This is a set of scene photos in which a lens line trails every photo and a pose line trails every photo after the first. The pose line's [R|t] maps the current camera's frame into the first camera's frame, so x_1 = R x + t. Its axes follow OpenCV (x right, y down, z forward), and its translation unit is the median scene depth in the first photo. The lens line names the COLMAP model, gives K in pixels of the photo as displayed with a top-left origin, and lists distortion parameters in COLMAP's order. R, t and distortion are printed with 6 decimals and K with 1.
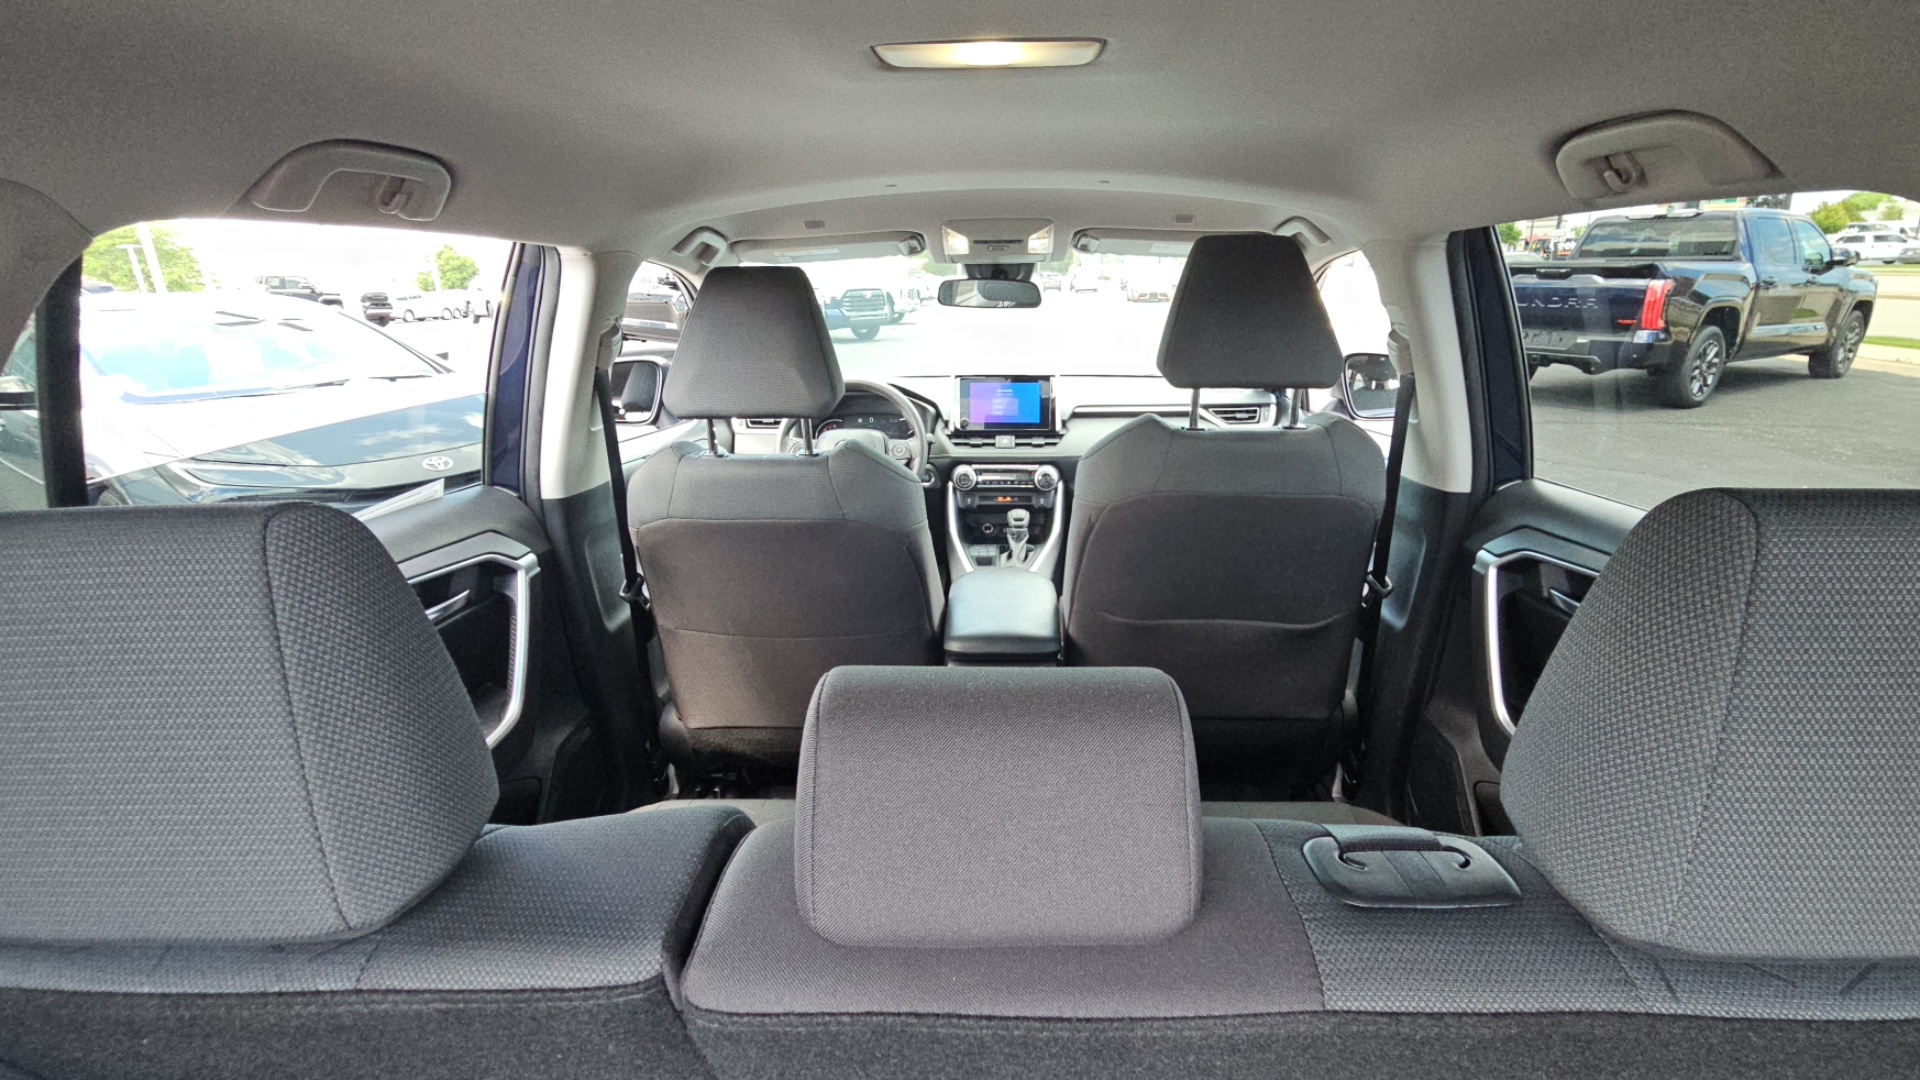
lens RADIAL K [[860.0, 0, 975.5], [0, 860.0, 539.6], [0, 0, 1]] dist [0.011469, -0.008785]
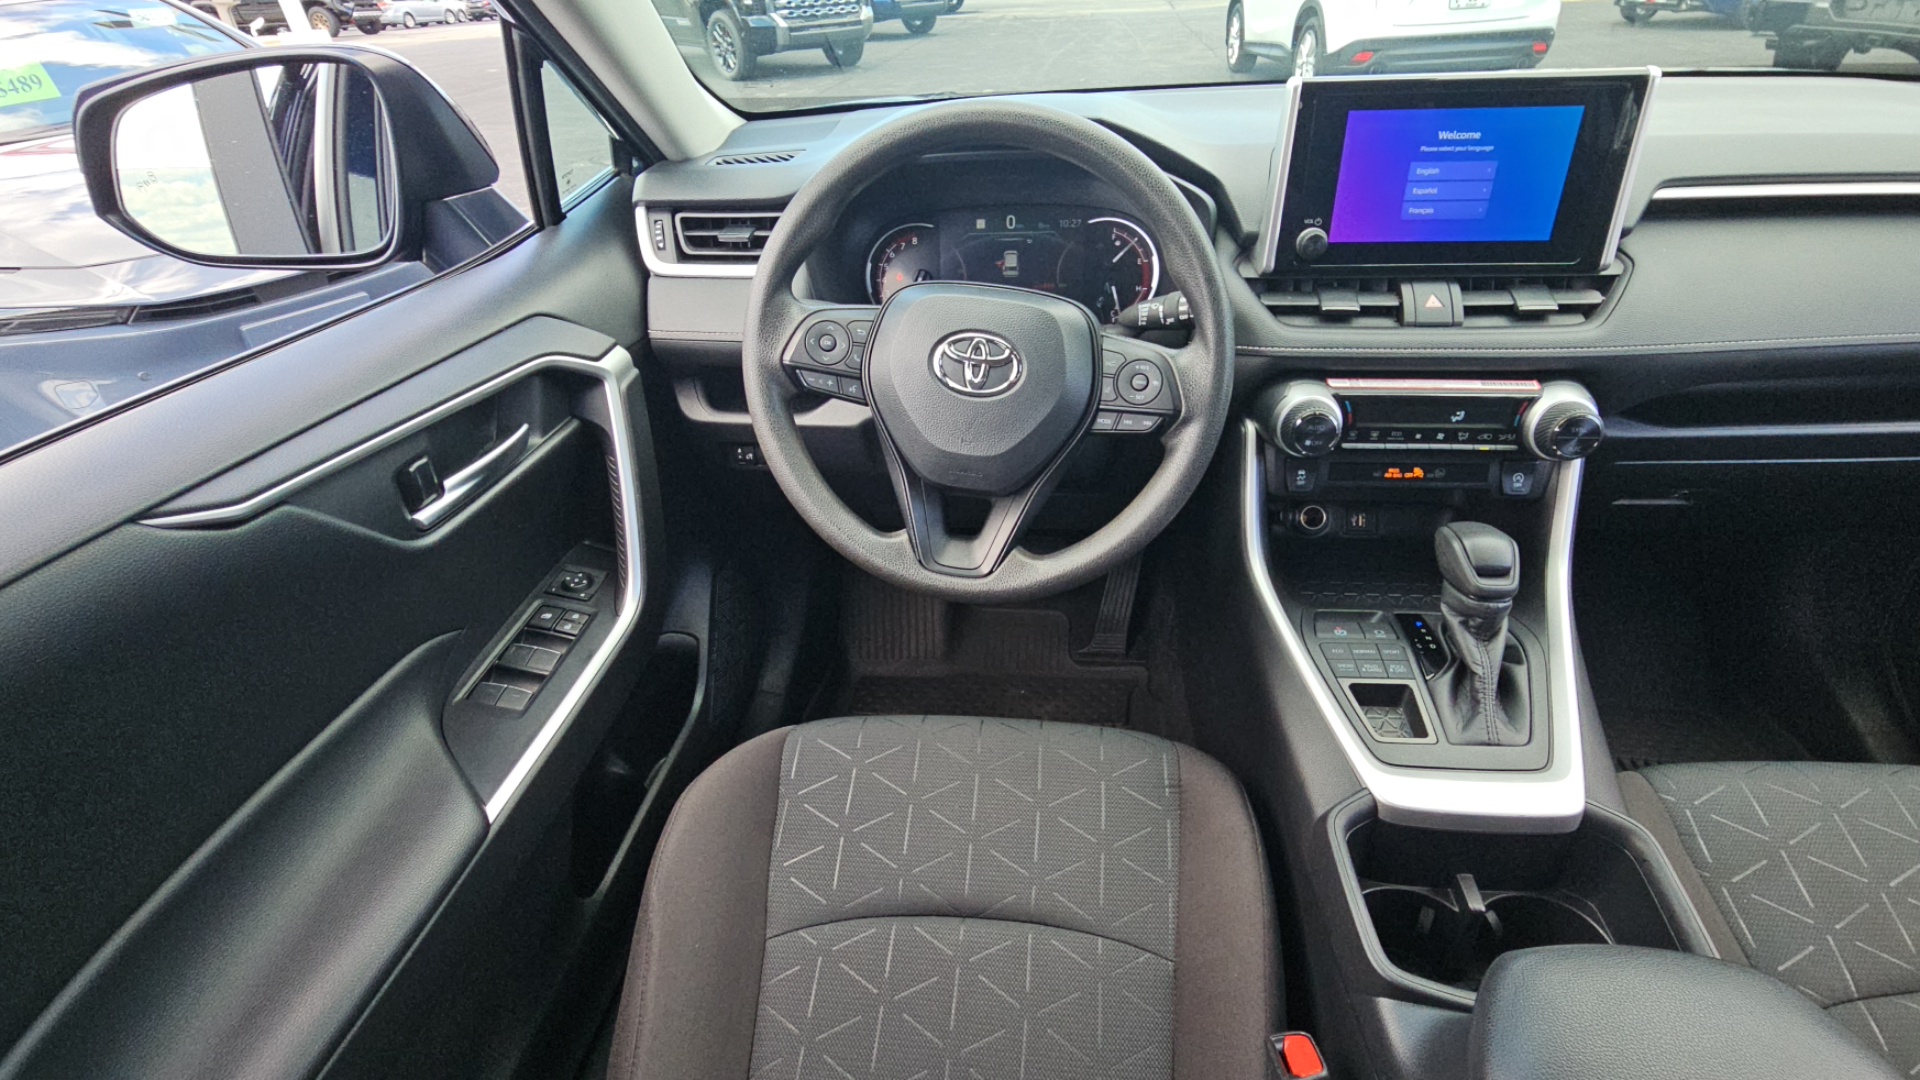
lens RADIAL K [[860.0, 0, 978.2], [0, 860.0, 541.2], [0, 0, 1]] dist [0.011469, -0.008785]
pose [[0.997893, 0.012106, -0.063736, -0.113982], [0.007349, 0.955020, 0.296451, -0.122493], [0.064458, -0.296295, 0.952919, 0.628297]]
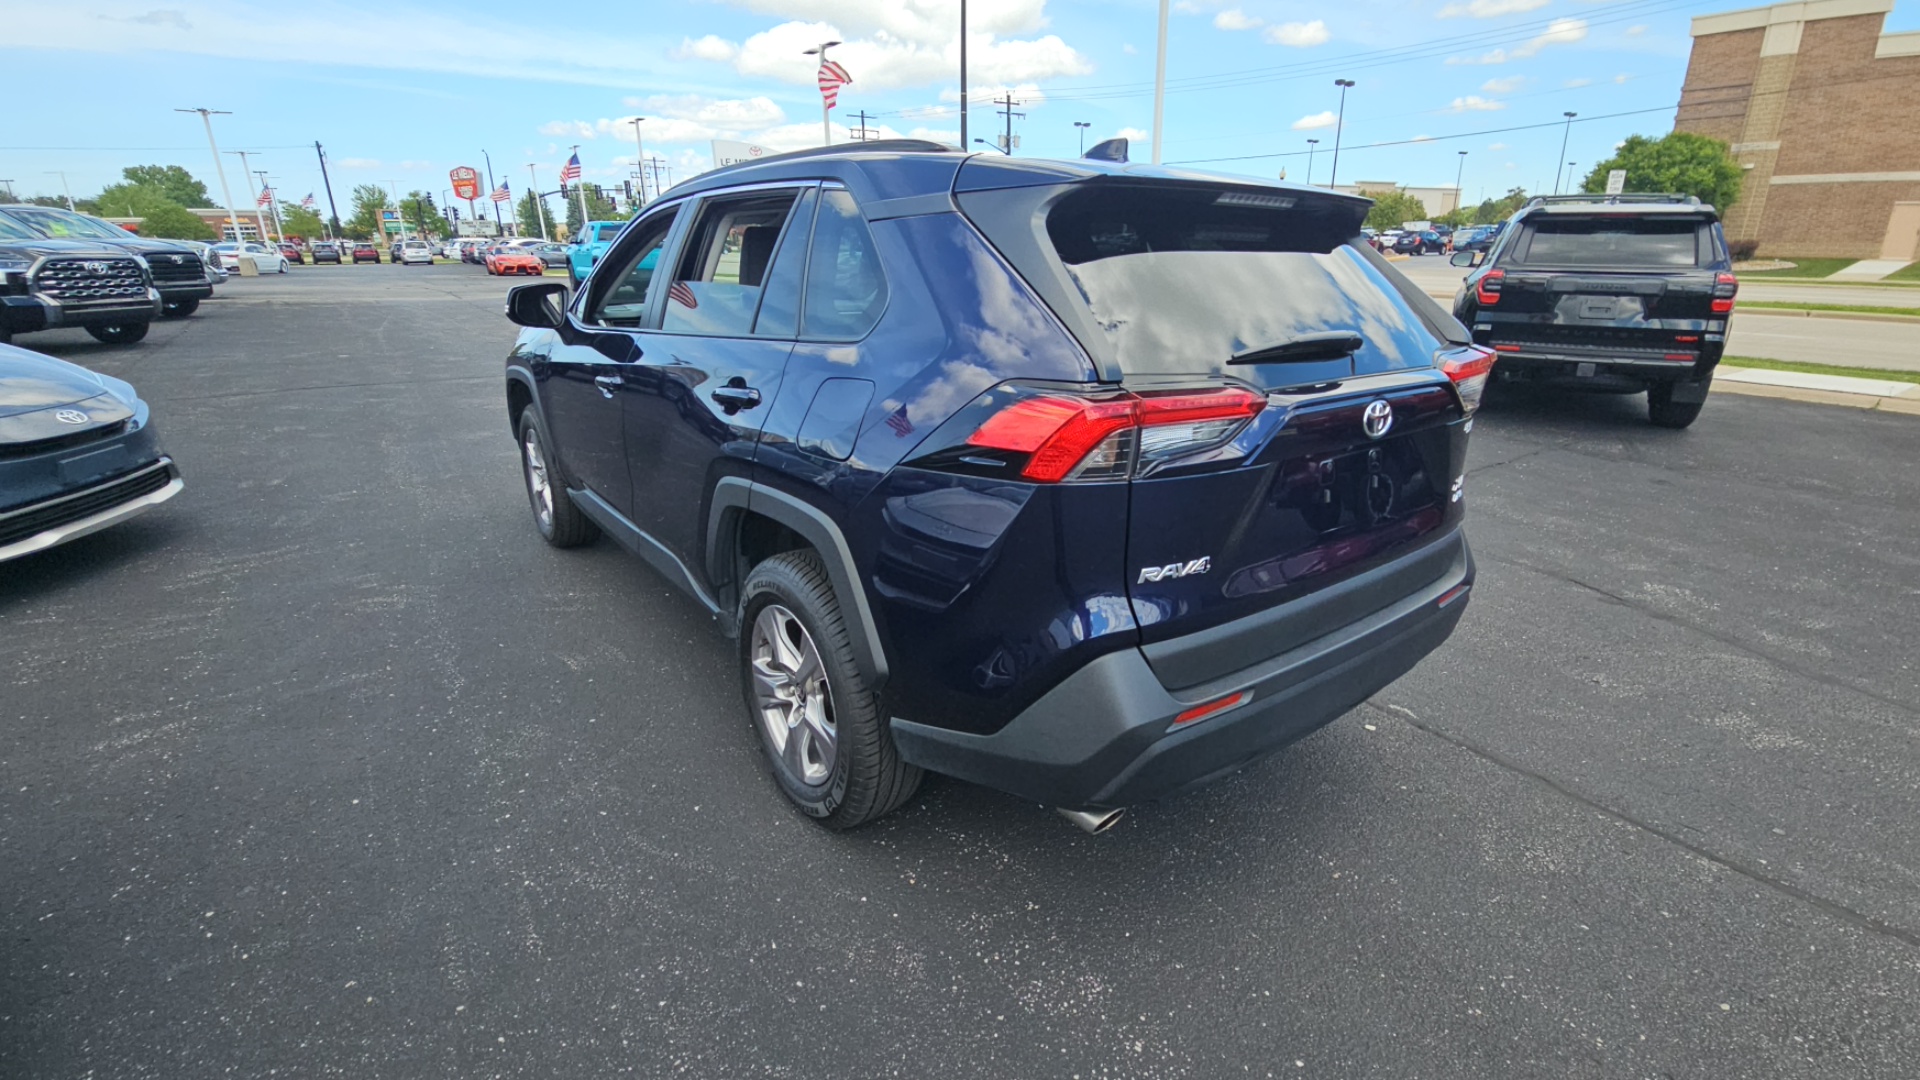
lens RADIAL K [[860.0, 0, 980.3], [0, 860.0, 536.3], [0, 0, 1]] dist [0.011469, -0.008785]
pose [[0.766229, -0.176227, 0.617930, -0.786461], [0.164066, 0.983438, 0.077025, 0.218791], [-0.621270, 0.042363, 0.782451, -0.595141]]
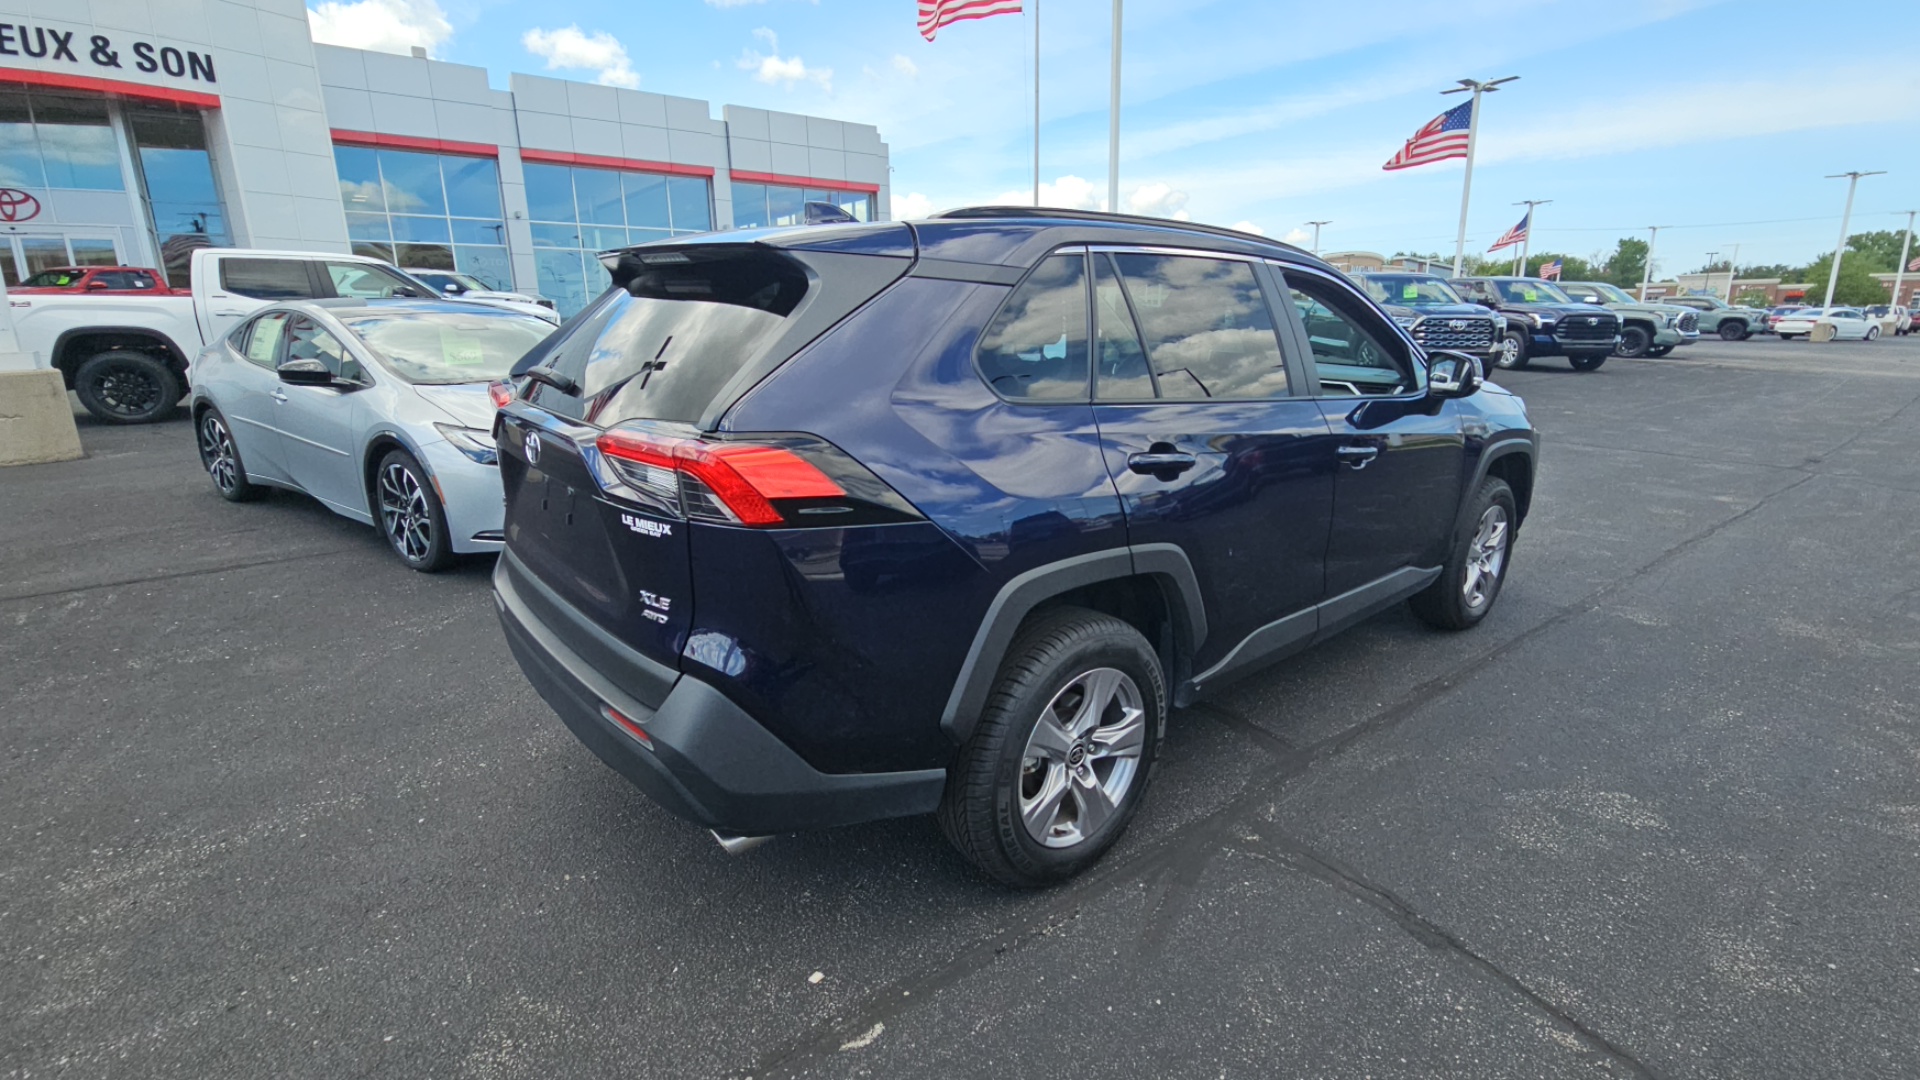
lens RADIAL K [[860.0, 0, 977.2], [0, 860.0, 535.5], [0, 0, 1]] dist [0.011469, -0.008785]
pose [[0.684071, 0.217174, -0.696335, 0.915677], [-0.234590, 0.969433, 0.071889, 0.151179], [0.690662, 0.114176, 0.714108, -0.520045]]
